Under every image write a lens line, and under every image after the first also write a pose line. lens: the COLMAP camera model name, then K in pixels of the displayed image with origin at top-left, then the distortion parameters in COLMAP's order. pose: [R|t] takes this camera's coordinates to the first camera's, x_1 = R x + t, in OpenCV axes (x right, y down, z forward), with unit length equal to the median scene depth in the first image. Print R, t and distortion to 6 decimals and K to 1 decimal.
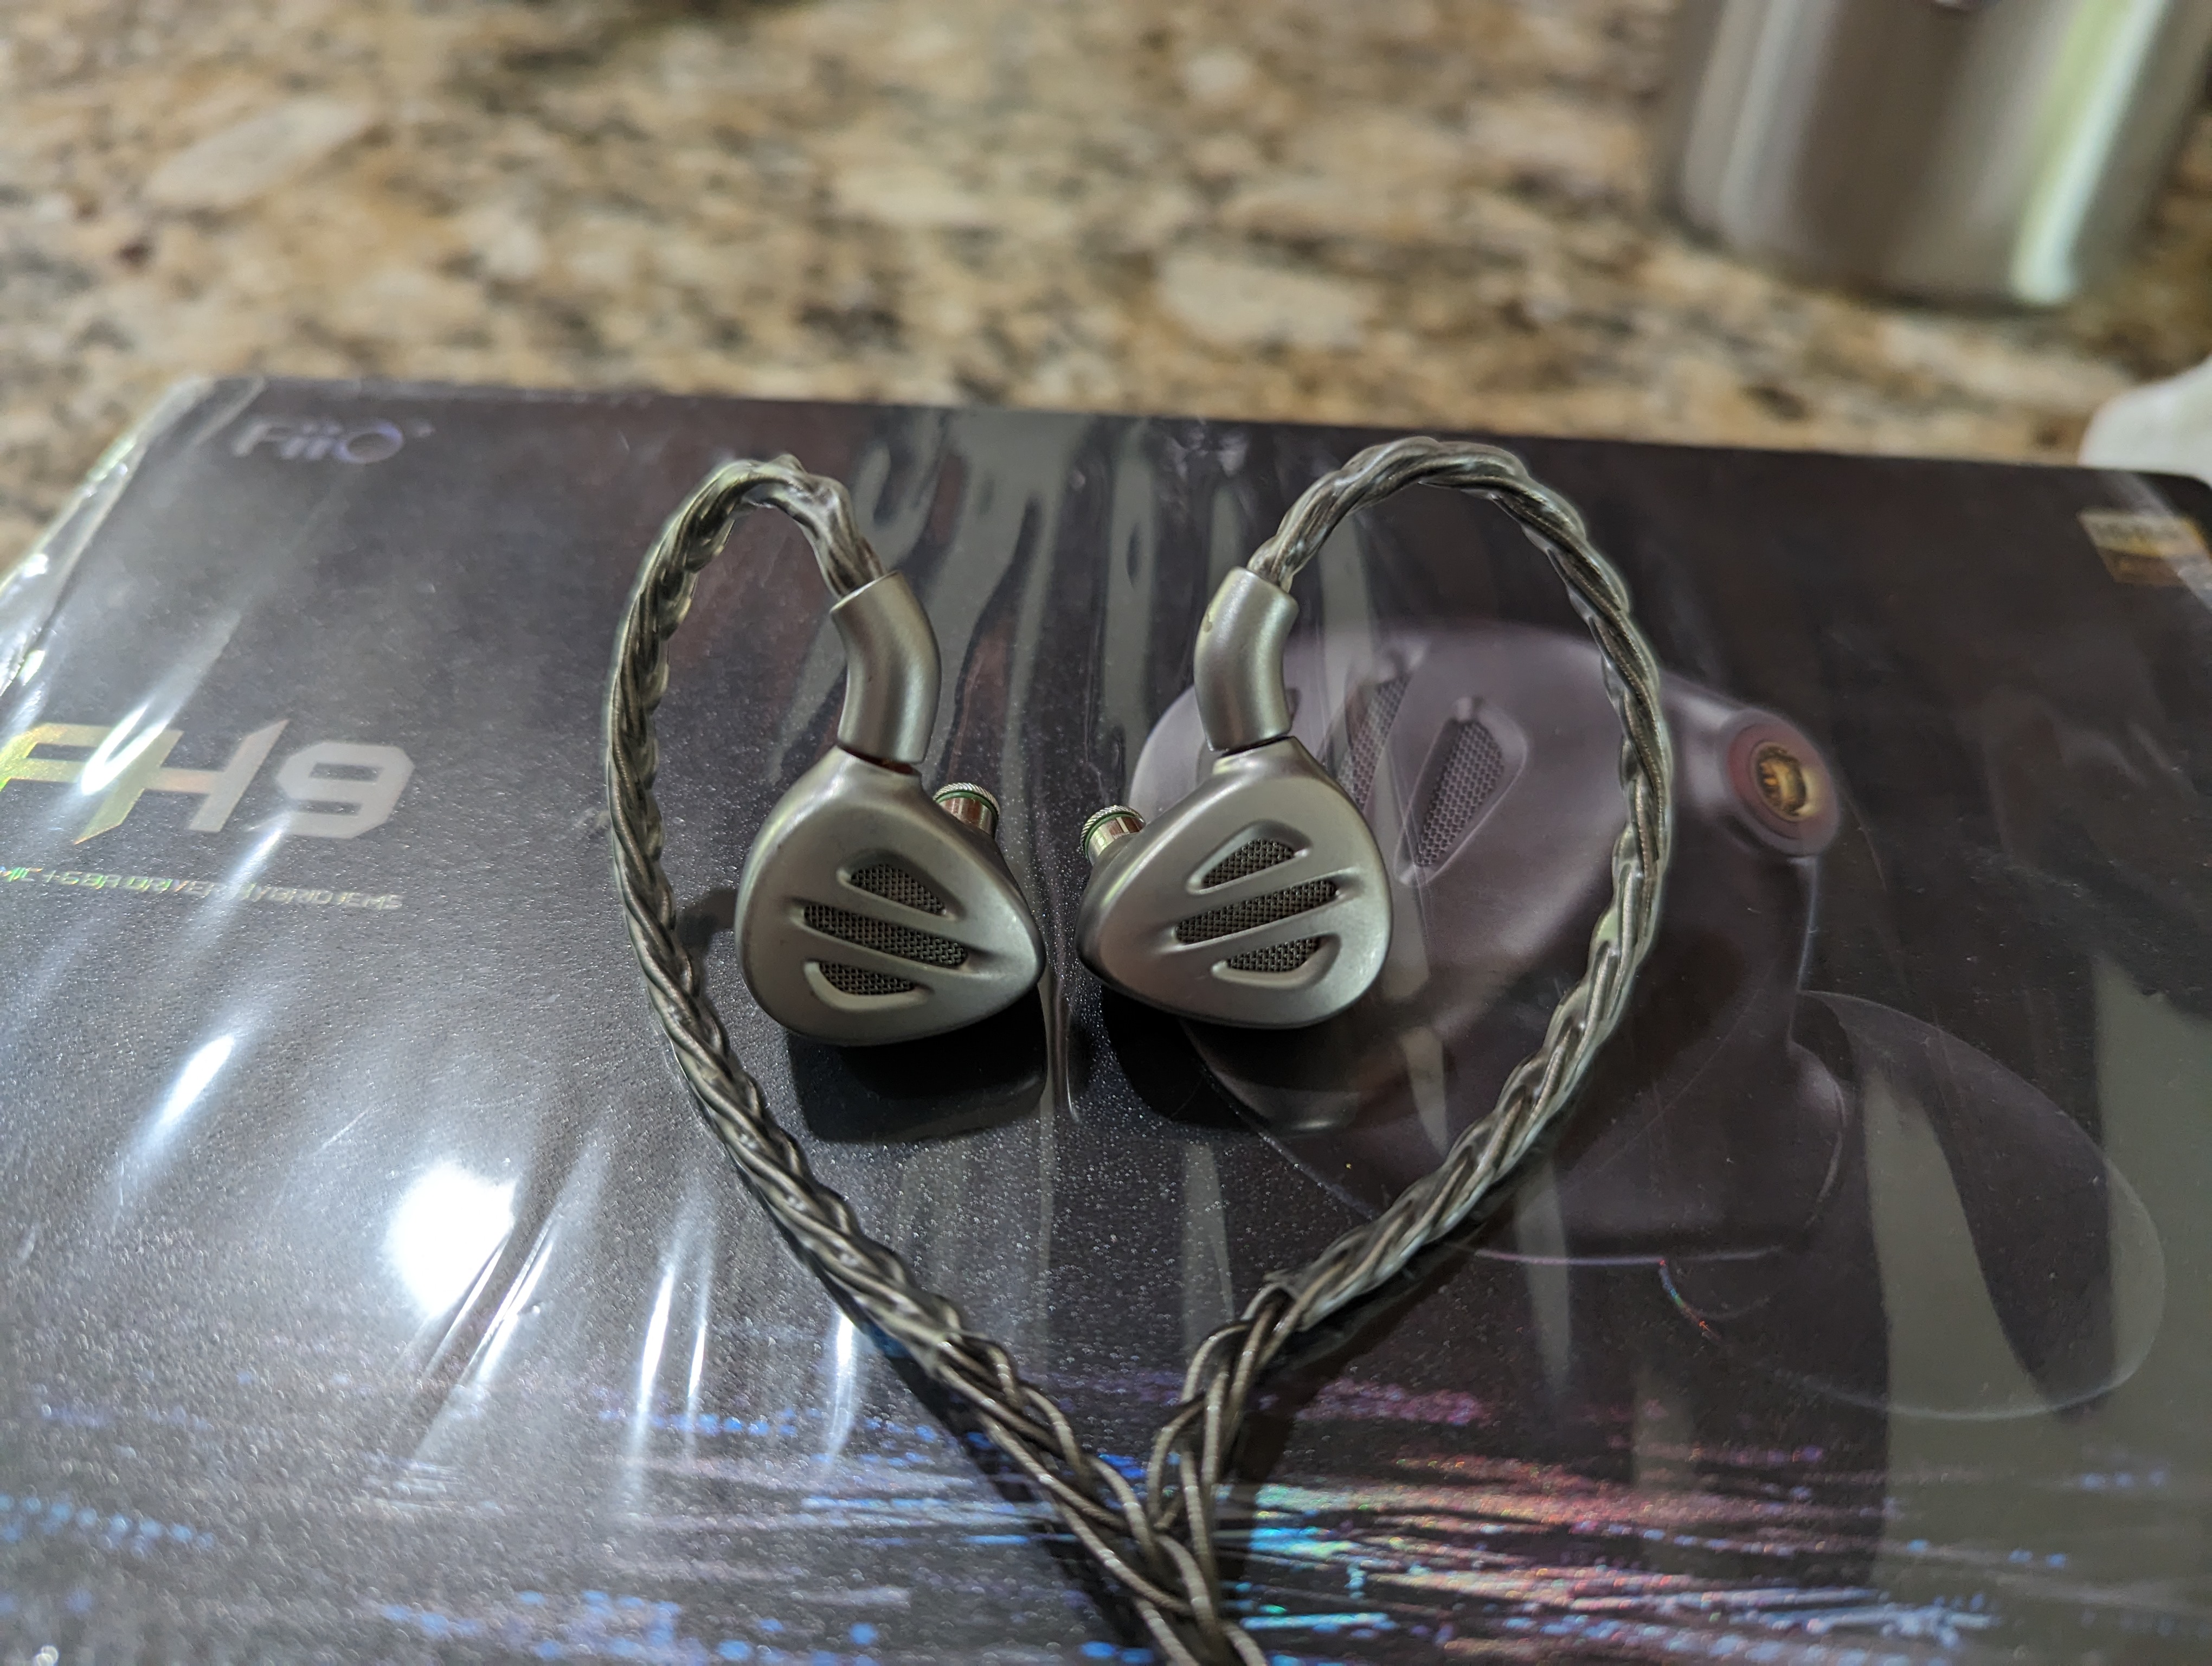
lens RADIAL K [[1754.8, 0, 1106.0], [0, 1754.8, 833.0], [0, 0, 1]] dist [-0.034396, -0.000979]
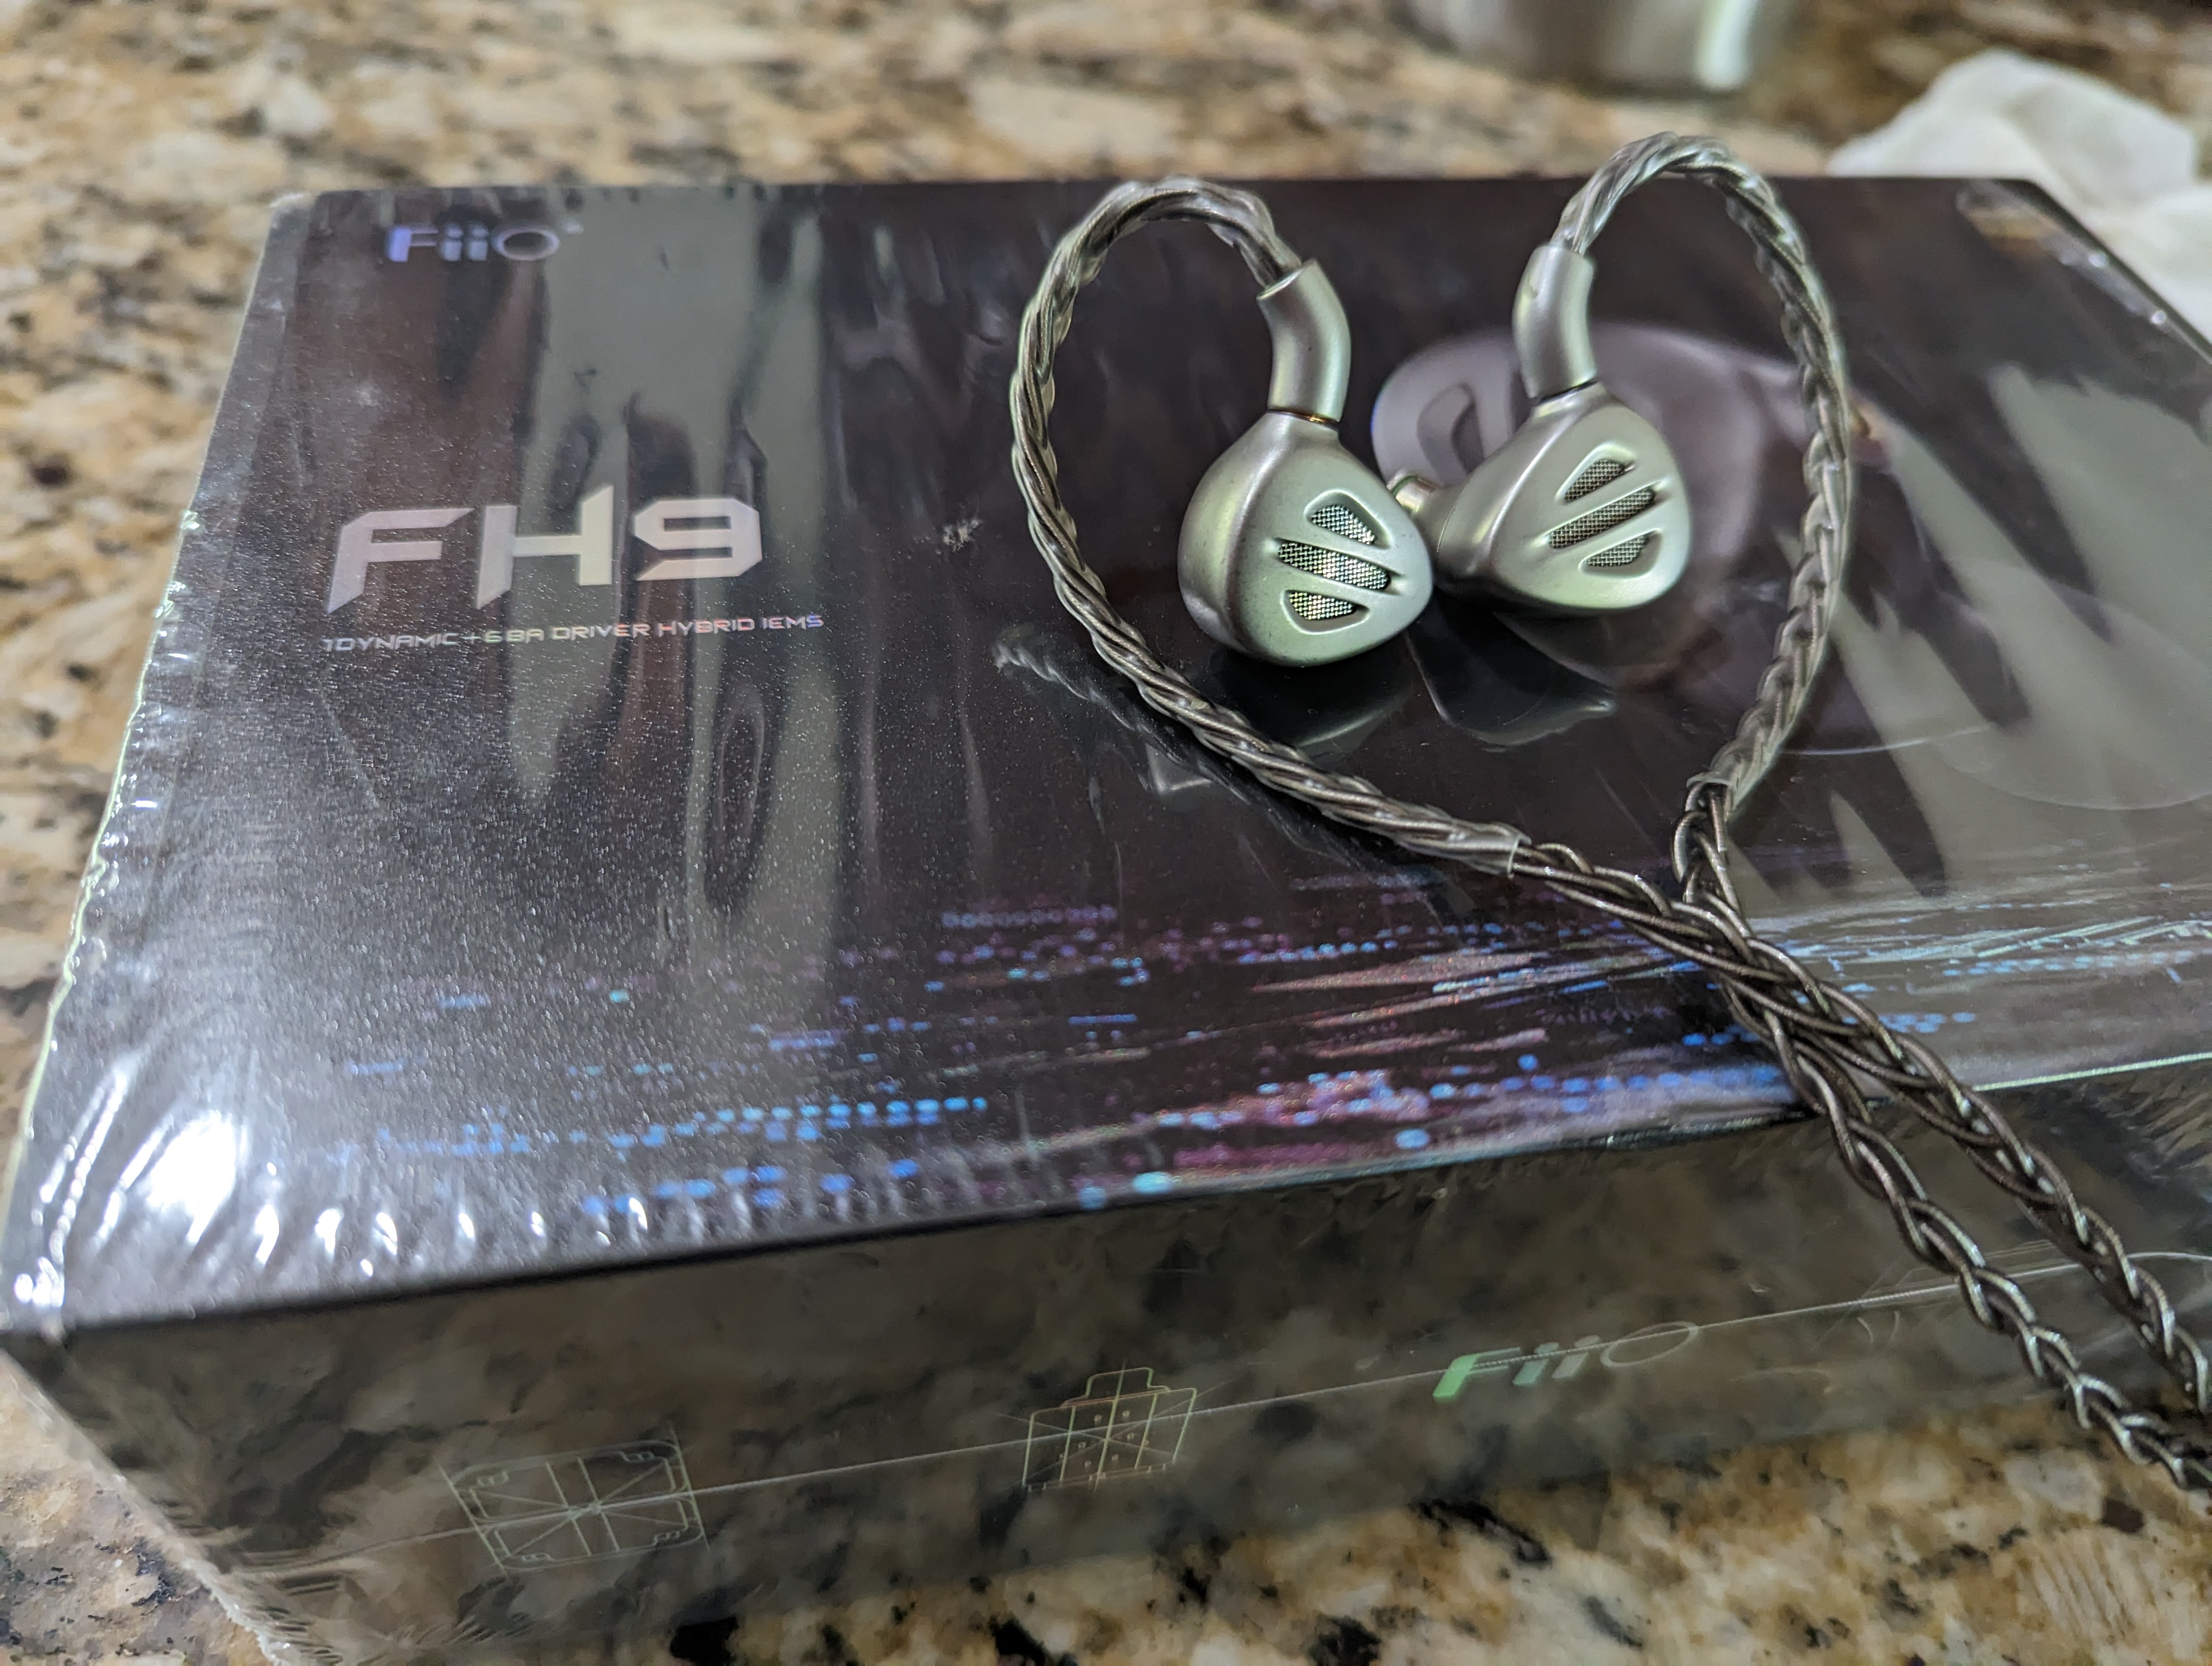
lens RADIAL K [[1754.8, 0, 1106.0], [0, 1754.8, 833.0], [0, 0, 1]] dist [-0.034396, -0.000979]
pose [[0.961272, -0.143589, 0.235239, -0.556885], [0.128557, 0.988620, 0.078119, 0.118692], [-0.243779, -0.044852, 0.968793, -0.128532]]
